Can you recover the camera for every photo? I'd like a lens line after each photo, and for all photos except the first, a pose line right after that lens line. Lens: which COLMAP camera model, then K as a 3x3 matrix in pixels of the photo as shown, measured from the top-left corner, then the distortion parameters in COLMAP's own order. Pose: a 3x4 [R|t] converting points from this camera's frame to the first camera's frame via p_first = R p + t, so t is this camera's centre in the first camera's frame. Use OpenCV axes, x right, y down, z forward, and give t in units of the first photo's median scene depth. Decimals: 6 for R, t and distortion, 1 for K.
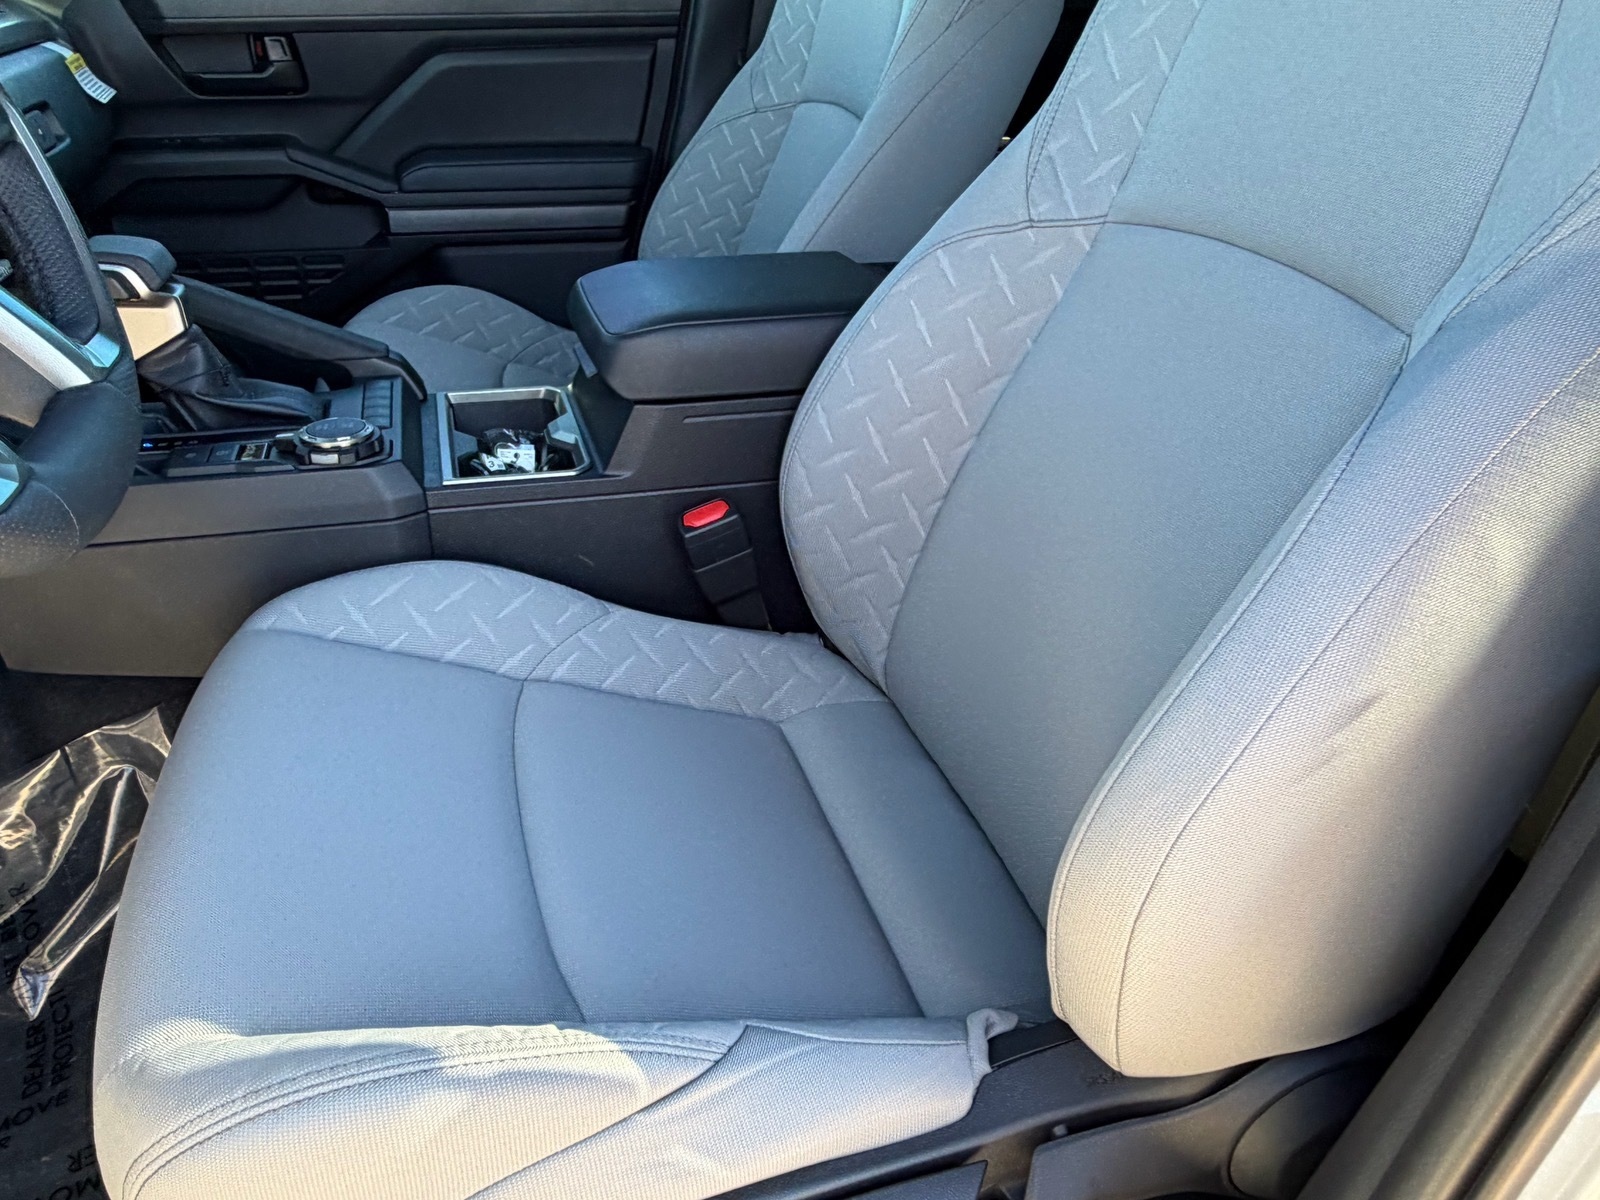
lens RADIAL K [[1118.1, 0, 777.5], [0, 1118.1, 599.4], [0, 0, 1]] dist [0.001661, -0.000389]
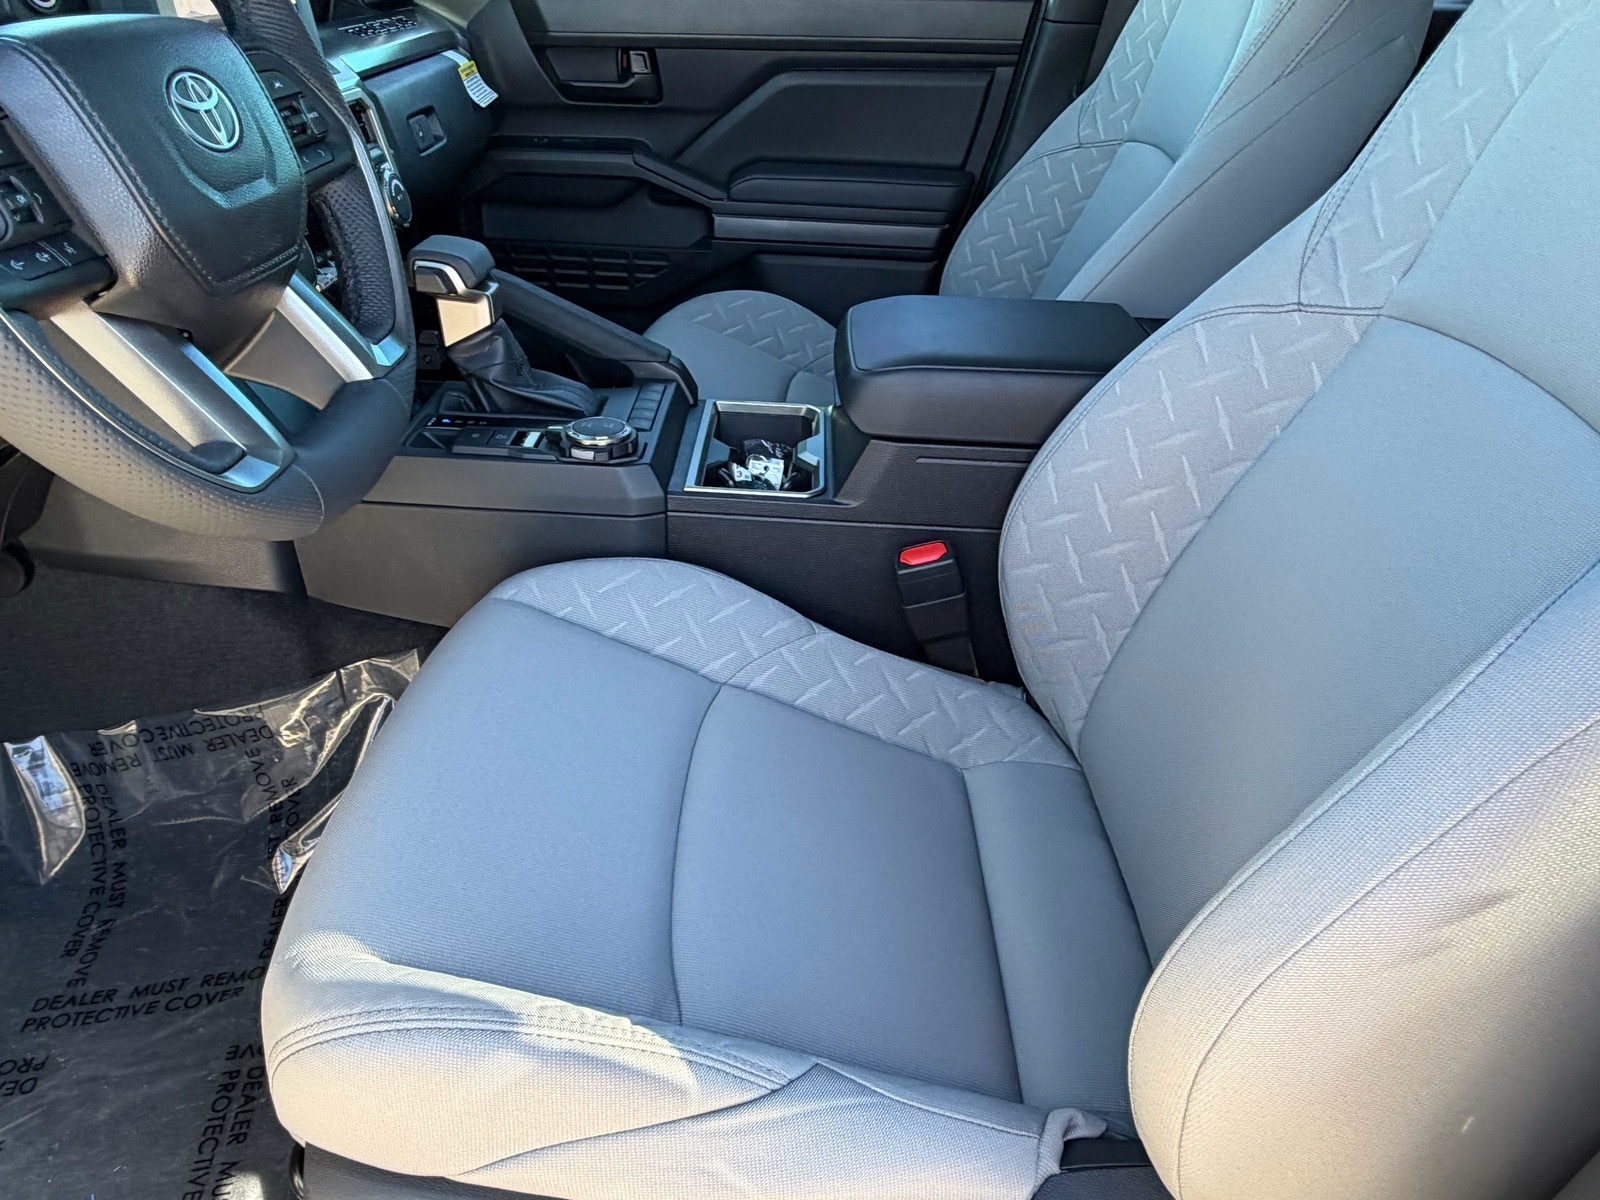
lens RADIAL K [[1118.9, 0, 800.0], [0, 1118.9, 600.0], [0, 0, 1]] dist [0.000726, -0.000871]
pose [[0.956608, 0.162563, -0.241814, 0.083965], [-0.162509, 0.986498, 0.020310, -0.038279], [0.241851, 0.019868, 0.970110, -0.014116]]
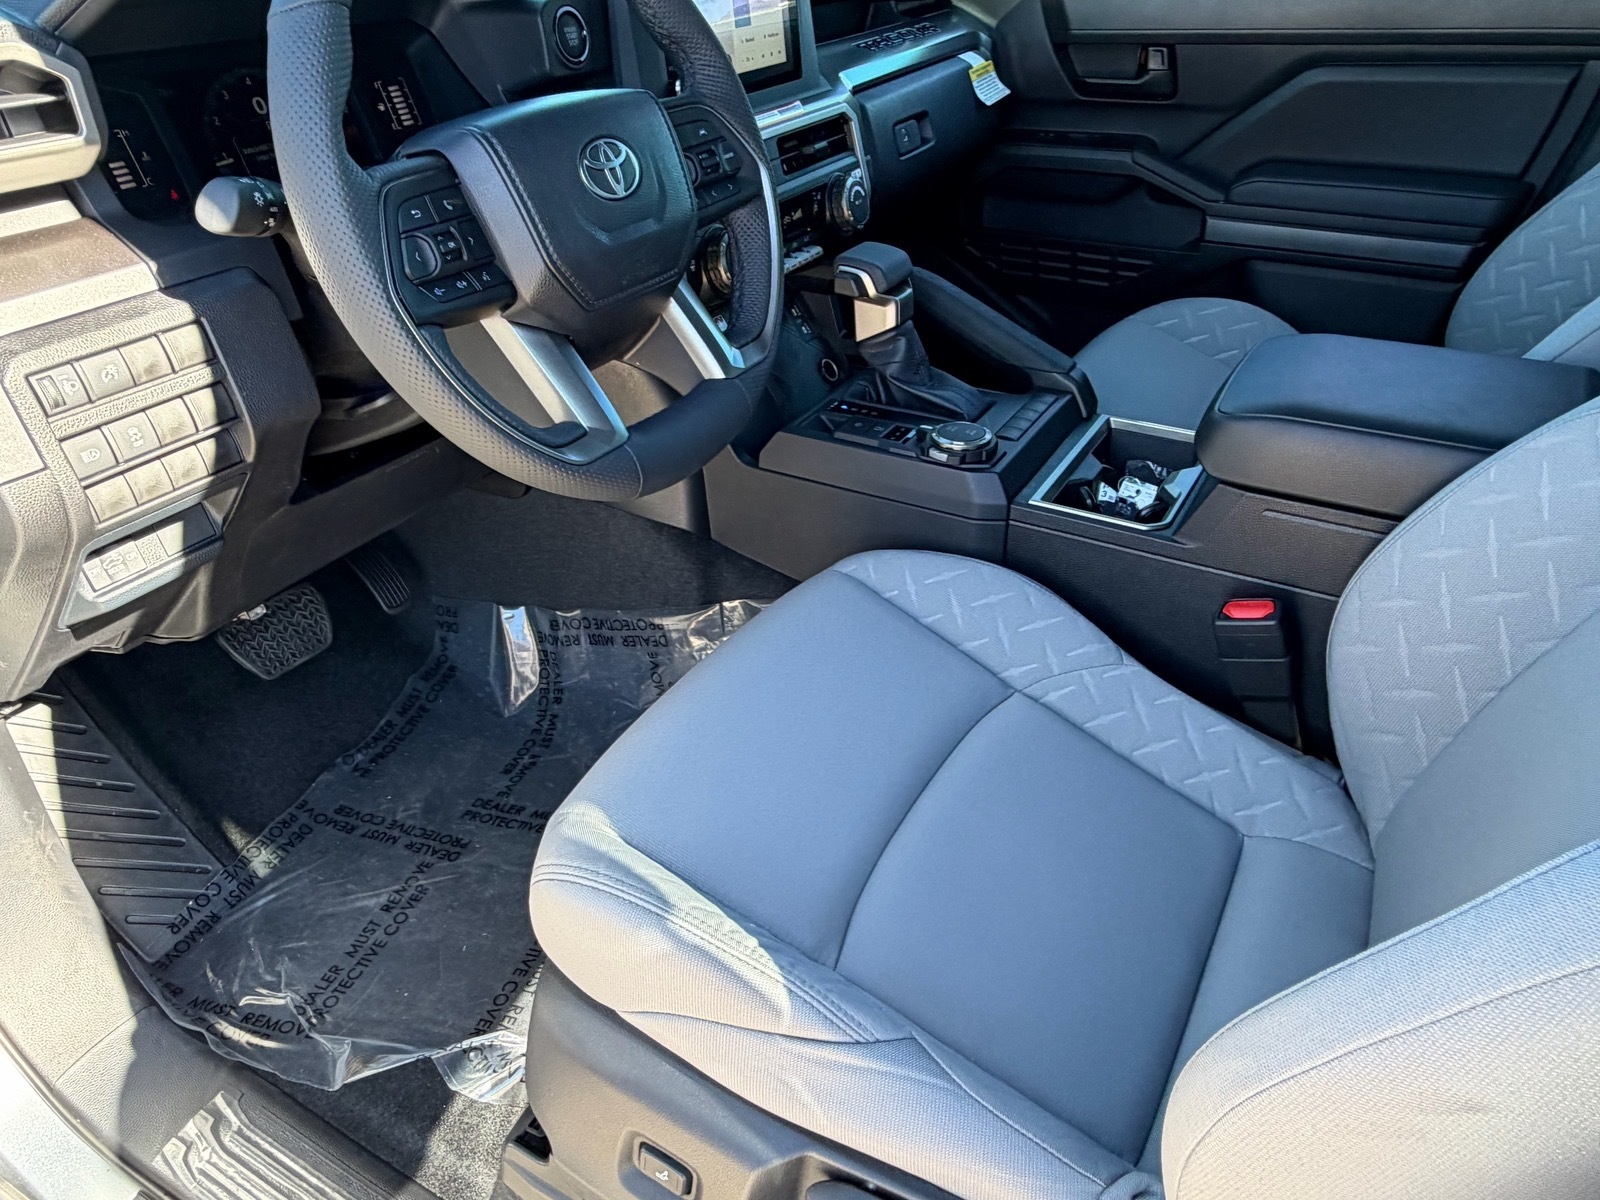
lens RADIAL K [[1125.0, 0, 797.6], [0, 1125.0, 608.2], [0, 0, 1]] dist [0.000617, 0.000007]
pose [[0.701211, 0.352832, -0.619526, 0.276326], [-0.320058, 0.932260, 0.168681, -0.119419], [0.637075, 0.080003, 0.766638, -0.010243]]
